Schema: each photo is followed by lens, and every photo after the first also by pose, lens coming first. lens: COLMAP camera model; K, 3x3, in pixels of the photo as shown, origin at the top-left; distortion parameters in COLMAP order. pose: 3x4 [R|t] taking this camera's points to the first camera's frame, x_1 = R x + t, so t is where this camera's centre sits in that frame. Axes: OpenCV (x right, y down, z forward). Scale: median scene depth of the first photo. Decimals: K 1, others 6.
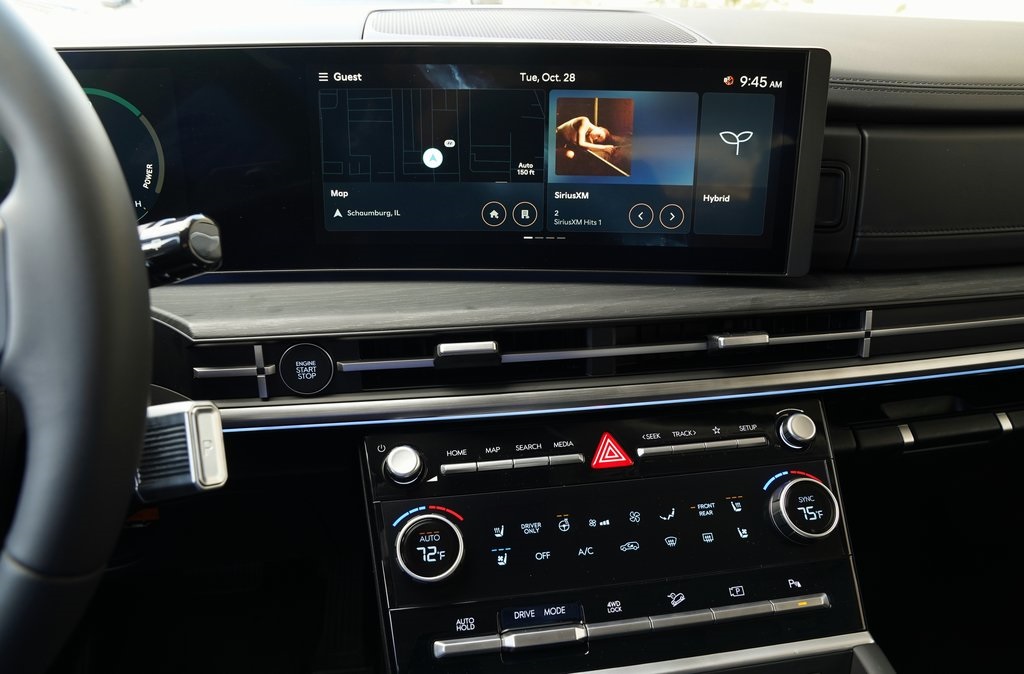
lens RADIAL K [[713.1, 0, 516.3], [0, 713.1, 332.8], [0, 0, 1]] dist [-0.122362, 0.072186]
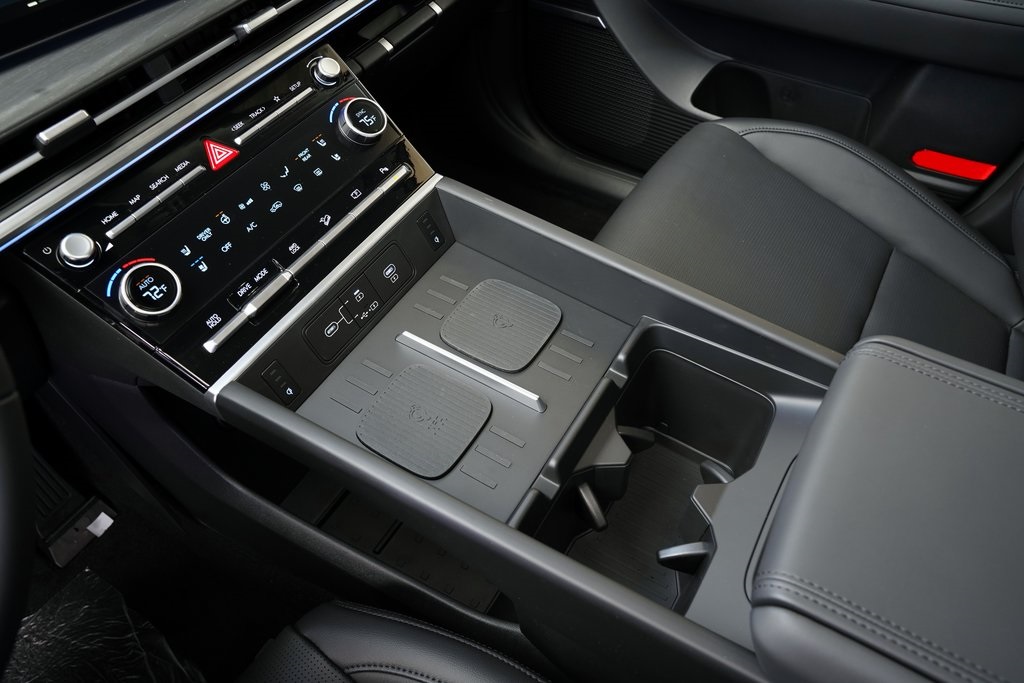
lens RADIAL K [[713.1, 0, 515.9], [0, 713.1, 337.9], [0, 0, 1]] dist [-0.122362, 0.072186]
pose [[0.636698, -0.604121, 0.479221, -0.317307], [0.351515, 0.780526, 0.516929, -0.021553], [-0.686332, -0.160674, 0.709318, -0.260643]]
